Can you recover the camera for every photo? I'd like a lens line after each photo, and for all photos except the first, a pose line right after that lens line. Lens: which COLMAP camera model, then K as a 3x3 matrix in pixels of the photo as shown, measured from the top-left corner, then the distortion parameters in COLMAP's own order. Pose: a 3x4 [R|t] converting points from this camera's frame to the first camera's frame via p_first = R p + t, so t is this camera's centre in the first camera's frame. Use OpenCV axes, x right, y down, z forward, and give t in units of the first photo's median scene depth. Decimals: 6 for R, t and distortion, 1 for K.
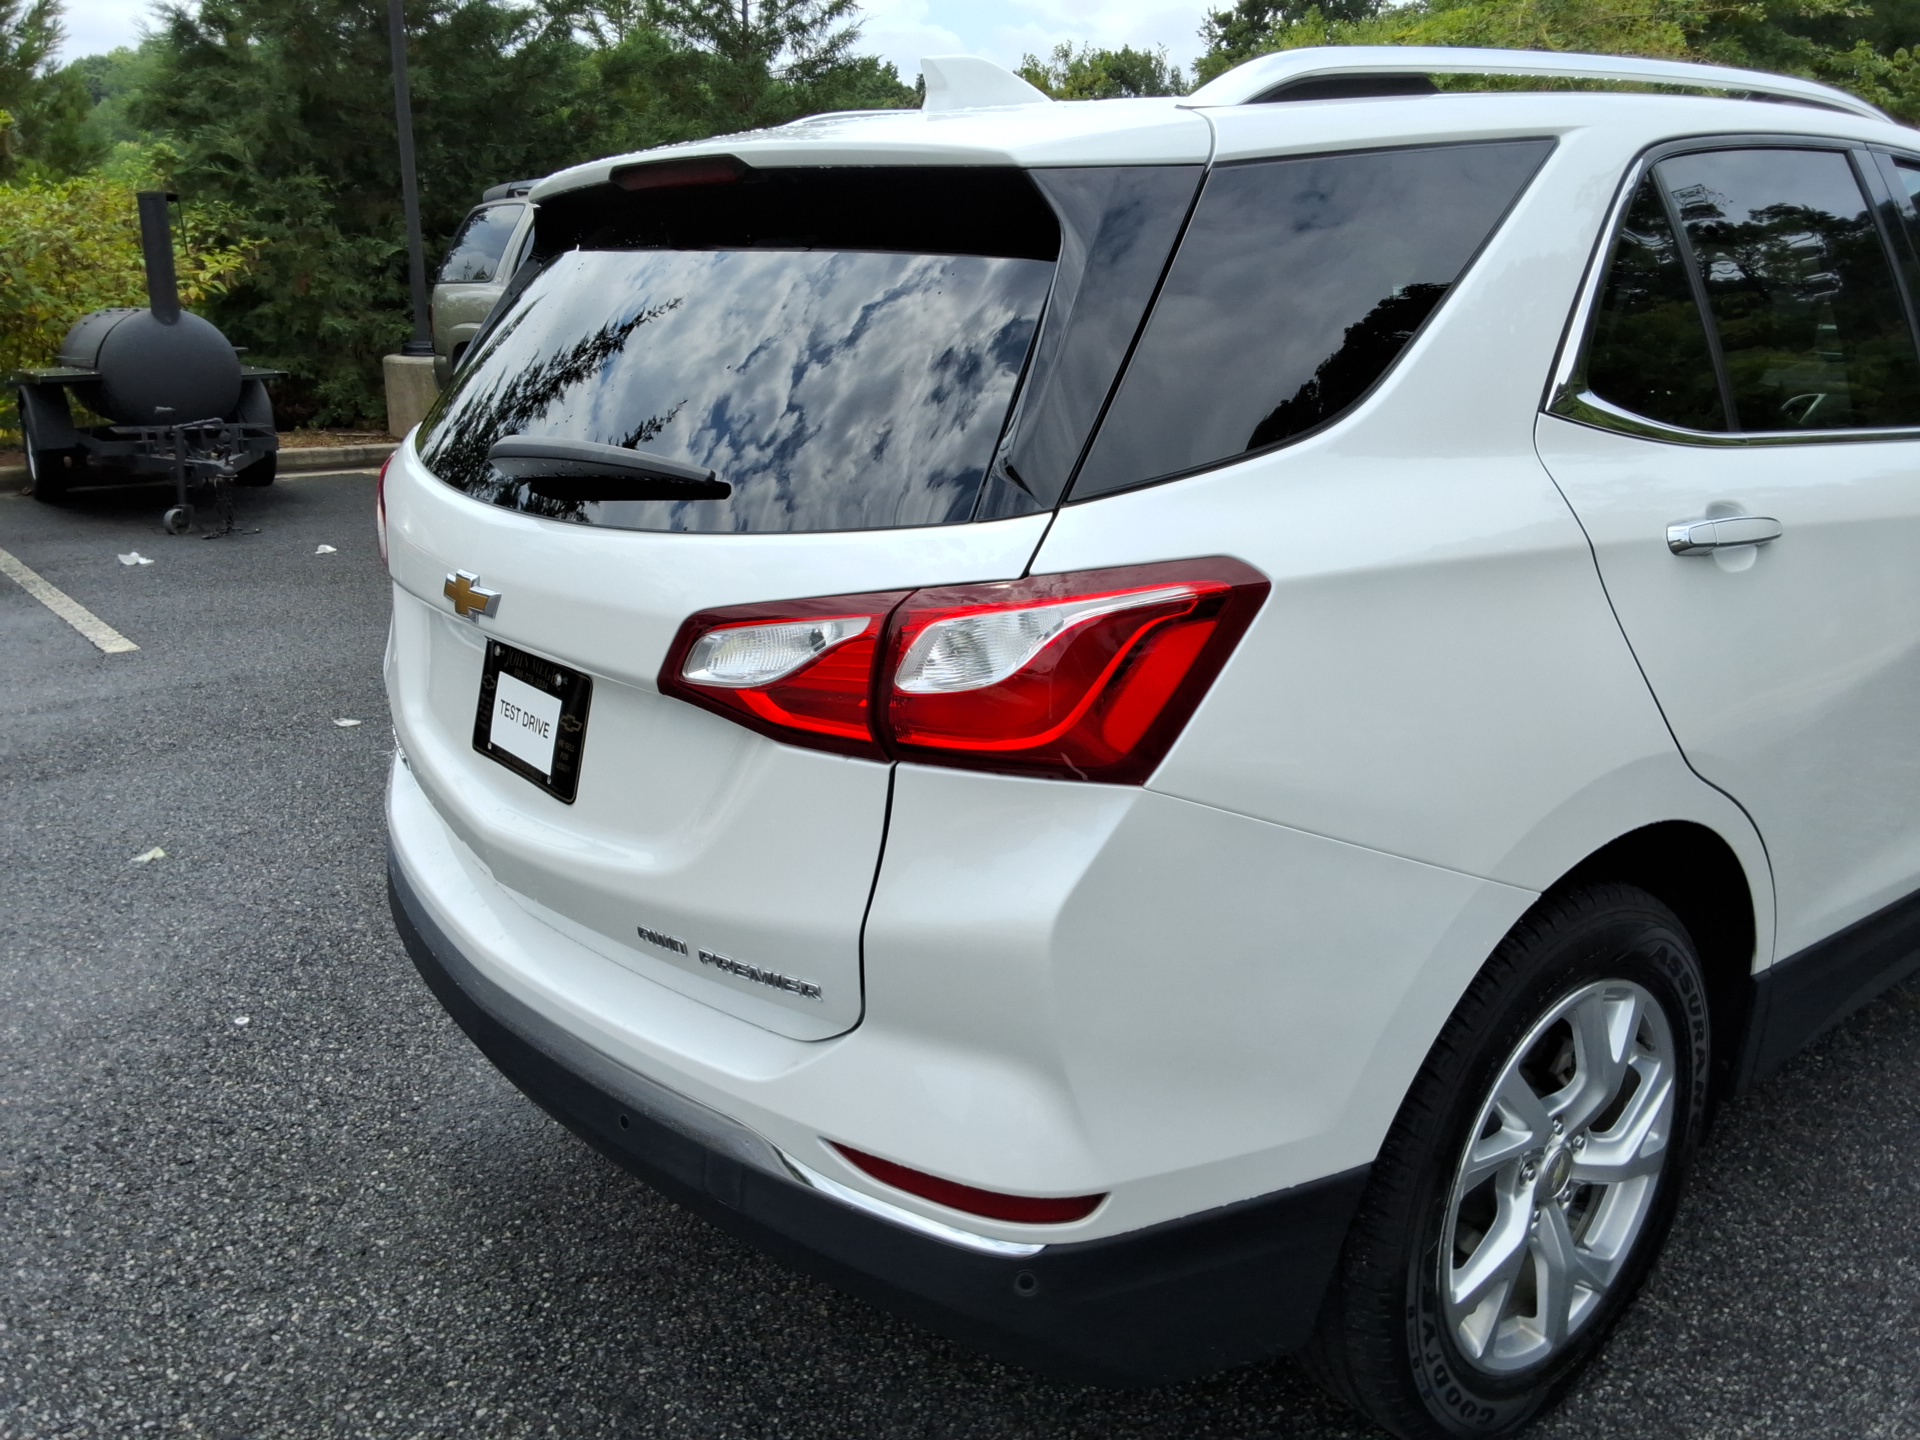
lens RADIAL K [[1530.8, 0, 981.6], [0, 1530.8, 708.9], [0, 0, 1]] dist [0.126335, -0.191082]
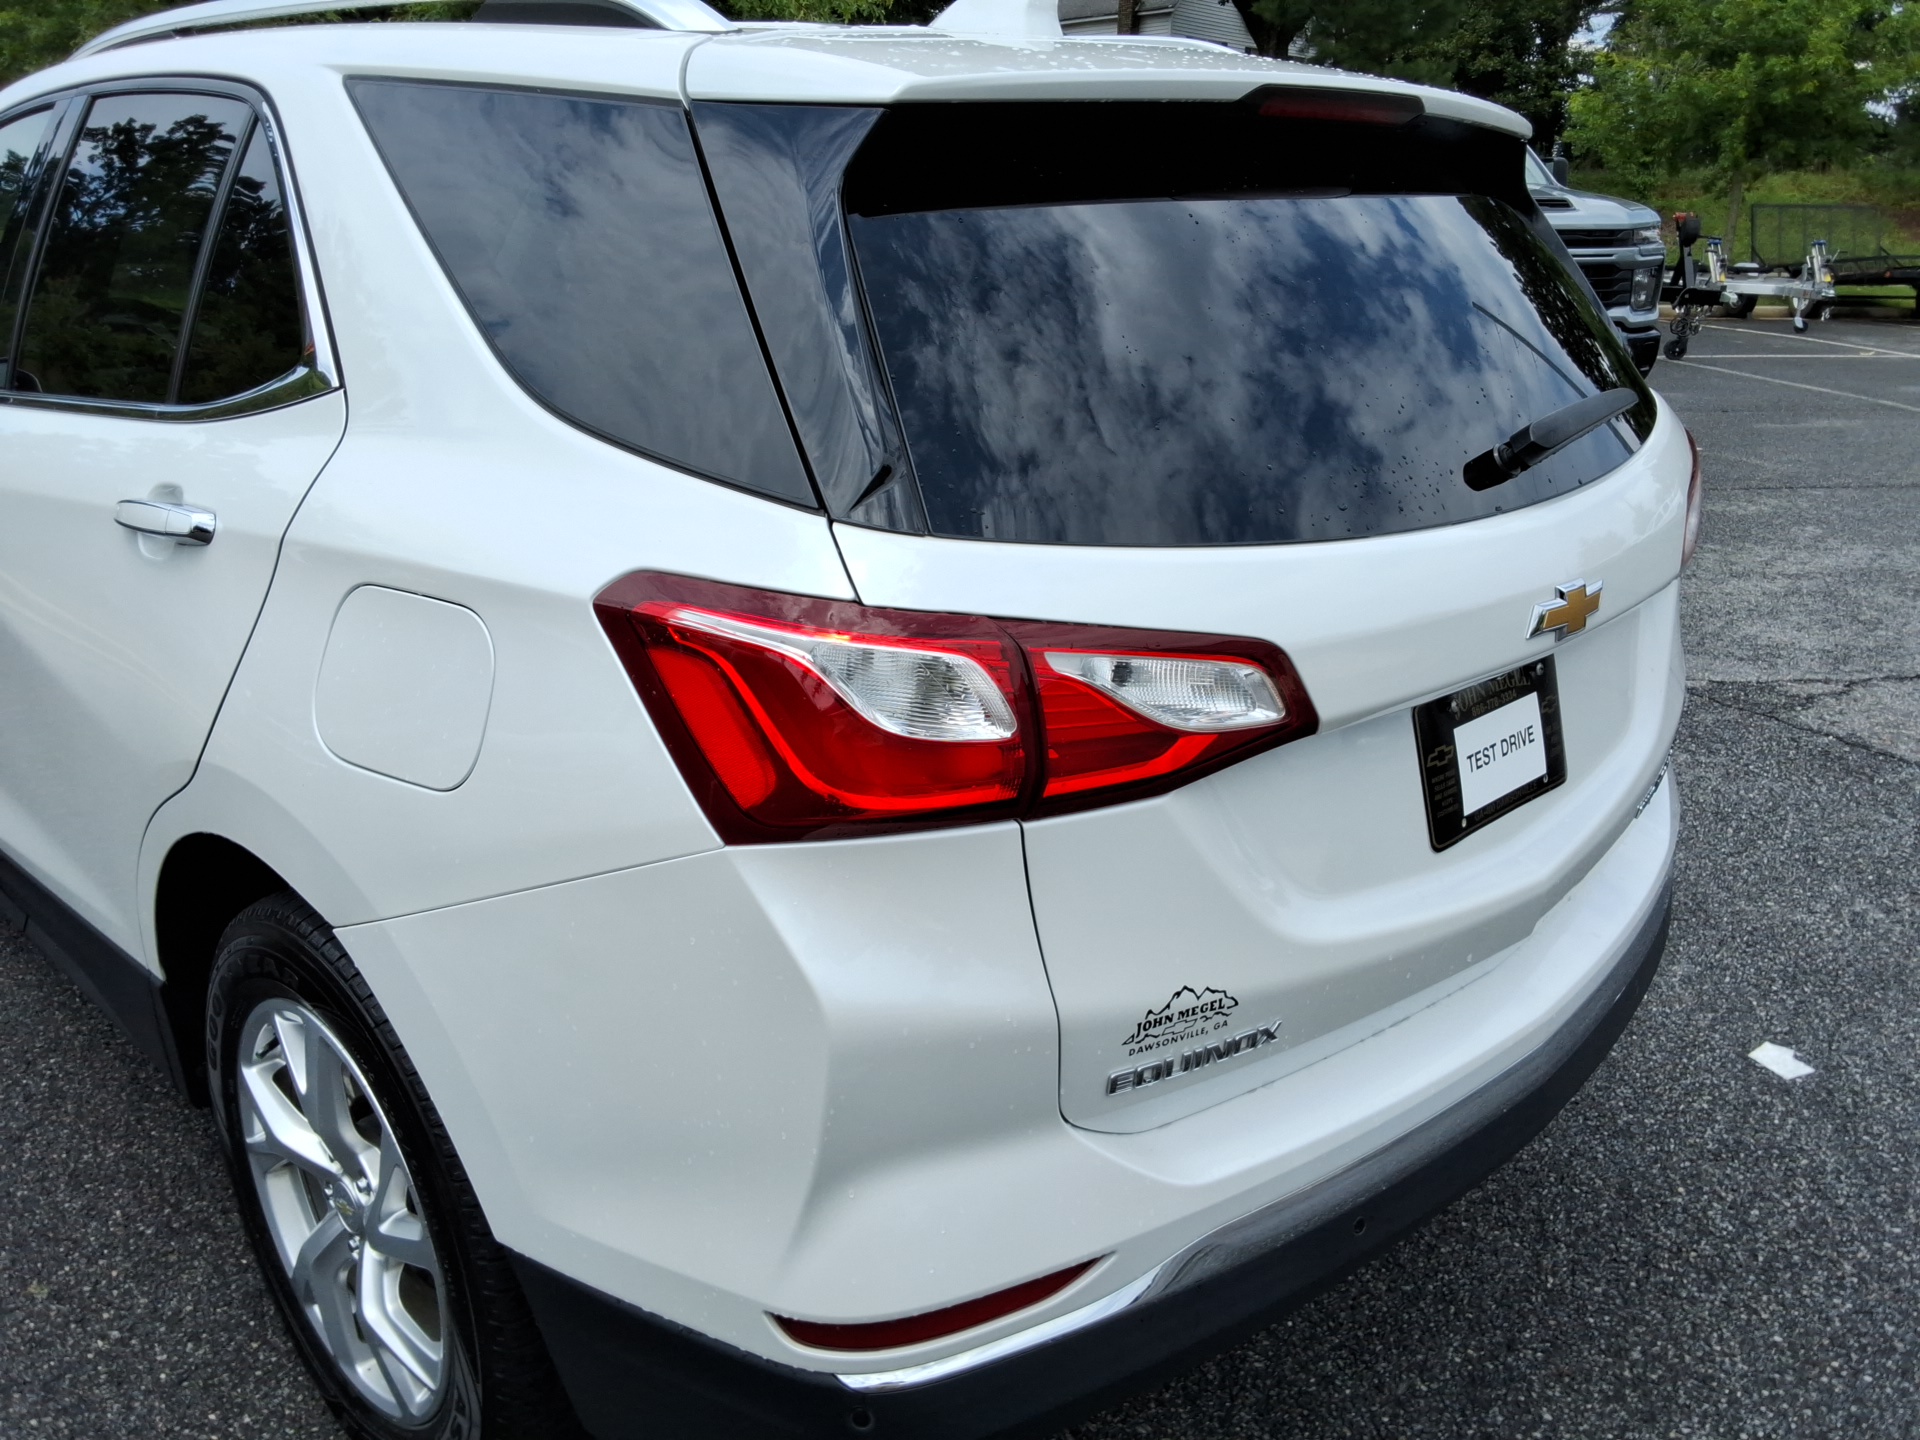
lens RADIAL K [[1549.5, 0, 973.4], [0, 1549.5, 721.5], [0, 0, 1]] dist [0.064479, -0.105800]
pose [[-0.123862, -0.308221, 0.943217, -0.990276], [0.269415, 0.904386, 0.330911, -0.344297], [-0.955026, 0.295104, -0.028979, 1.202700]]
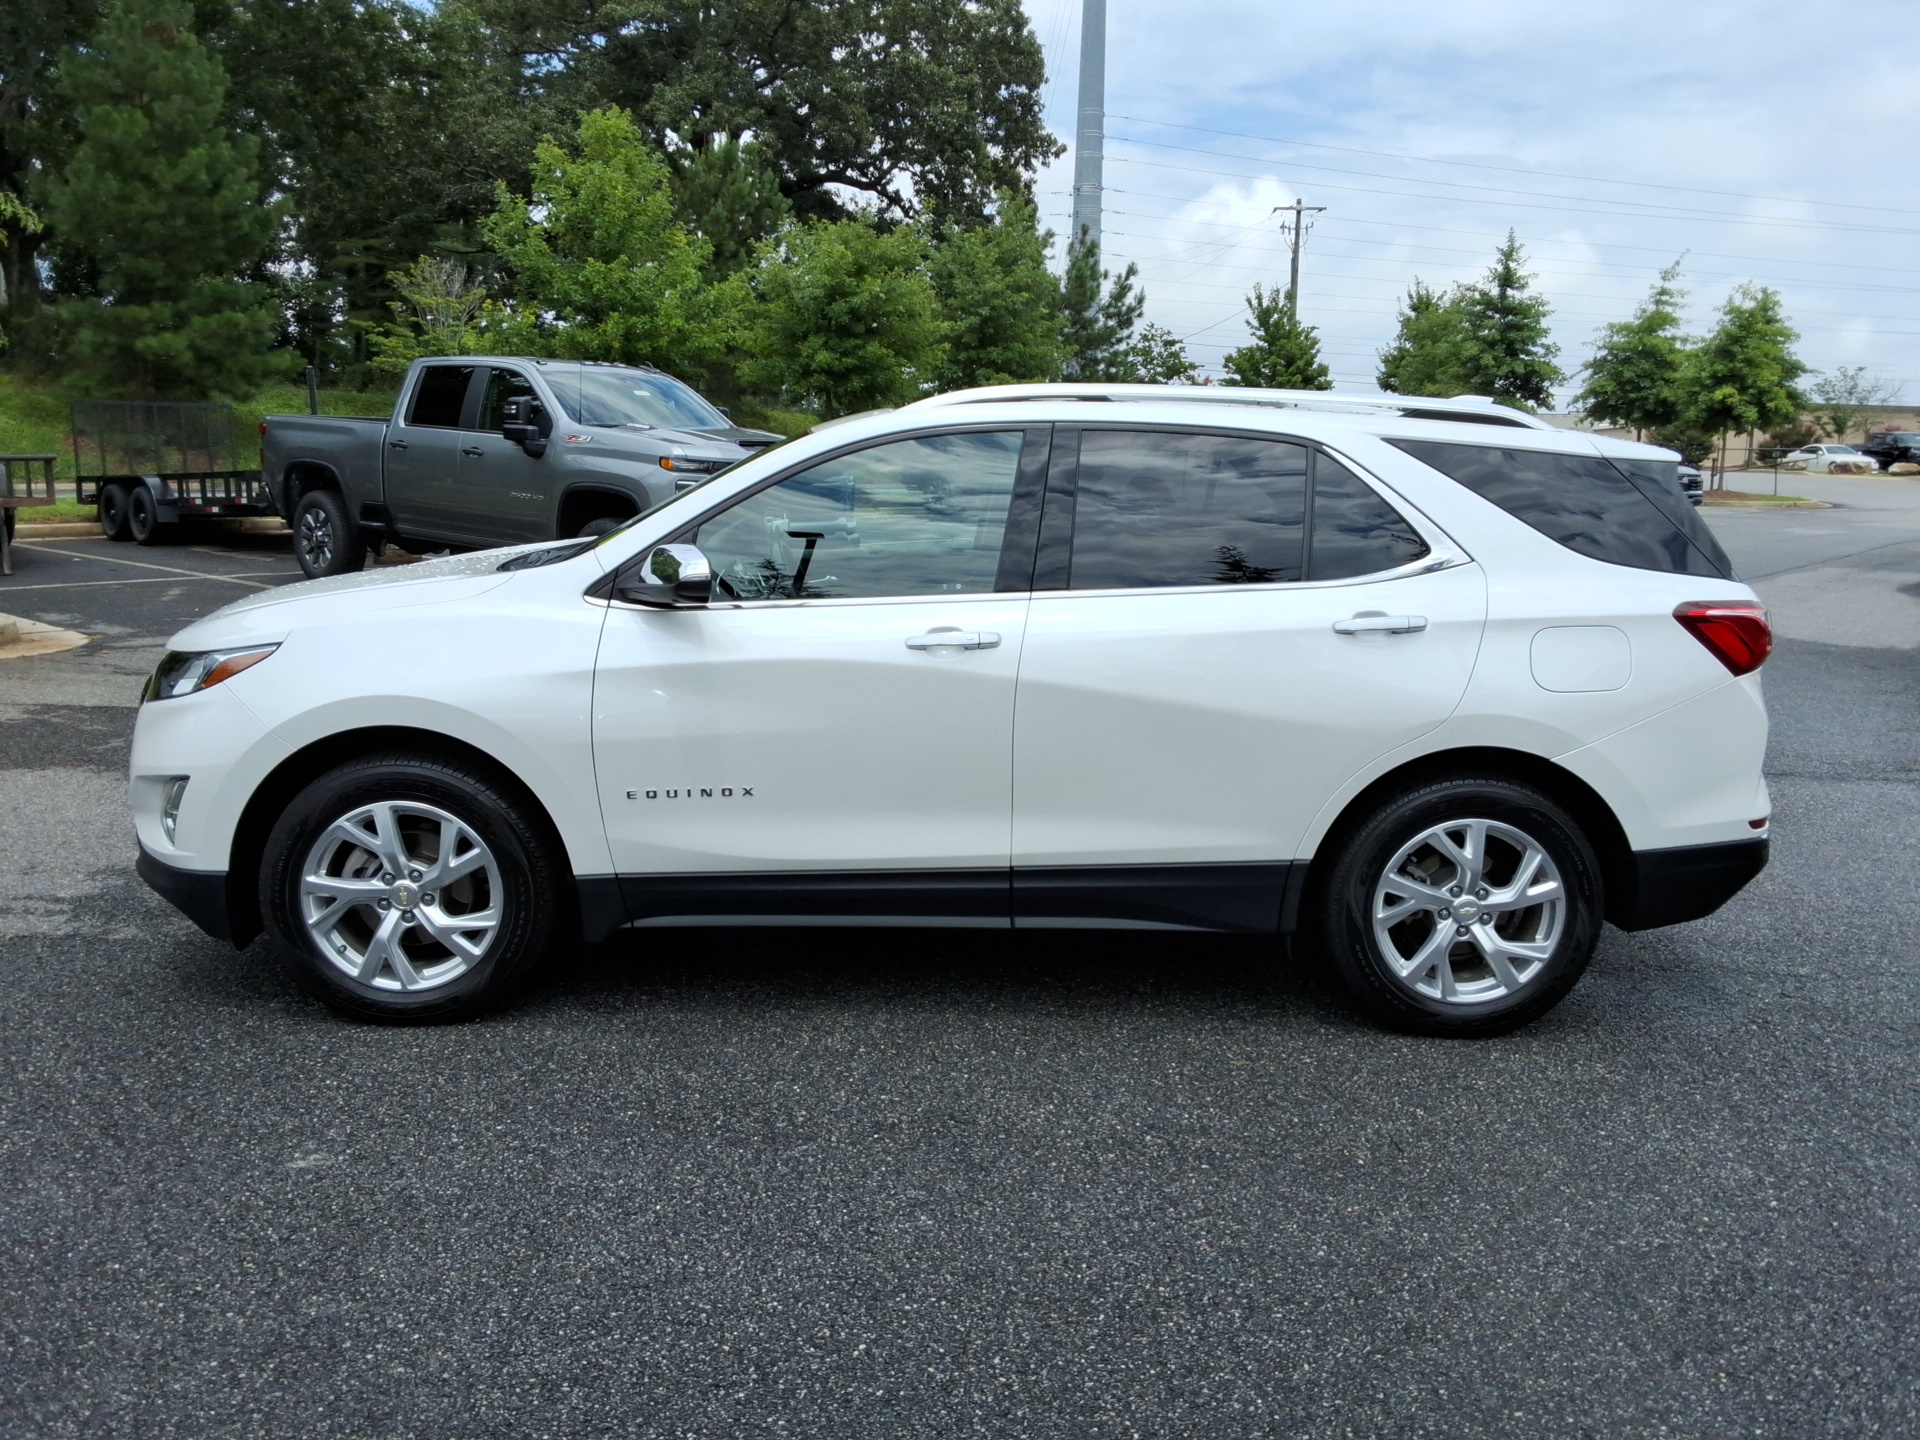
lens RADIAL K [[1545.7, 0, 969.4], [0, 1545.7, 703.2], [0, 0, 1]] dist [0.116315, -0.184721]
pose [[-0.797970, -0.116202, 0.591389, -0.851944], [0.148056, 0.913375, 0.379243, -1.005324], [-0.584228, 0.390183, -0.711642, 3.291680]]
